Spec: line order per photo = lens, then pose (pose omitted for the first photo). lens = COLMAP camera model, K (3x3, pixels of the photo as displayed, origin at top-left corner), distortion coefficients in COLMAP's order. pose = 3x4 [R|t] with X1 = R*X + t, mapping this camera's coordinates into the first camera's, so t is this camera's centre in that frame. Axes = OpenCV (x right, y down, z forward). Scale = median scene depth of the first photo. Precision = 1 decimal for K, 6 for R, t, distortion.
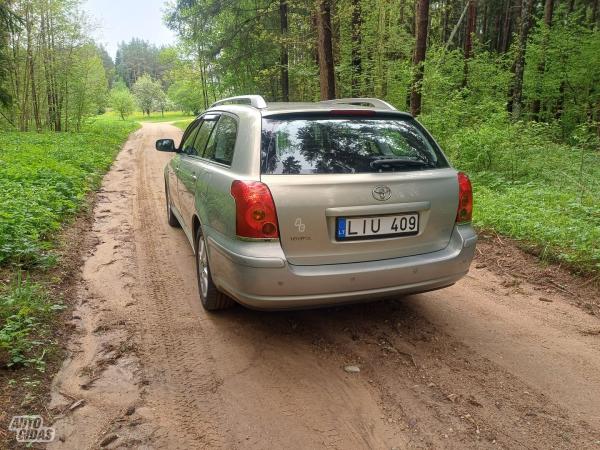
lens RADIAL K [[447.7, 0, 300.0], [0, 447.7, 225.0], [0, 0, 1]] dist [0.022450, -0.001146]
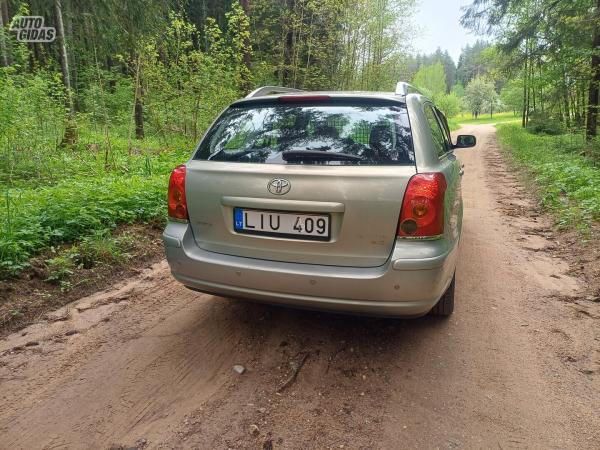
lens RADIAL K [[447.7, 0, 300.0], [0, 447.7, 225.0], [0, 0, 1]] dist [0.022450, -0.001146]
pose [[0.760193, 0.131586, -0.636232, 0.768896], [-0.135327, 0.989866, 0.043030, -0.038115], [0.635447, 0.053388, 0.770296, 0.330011]]
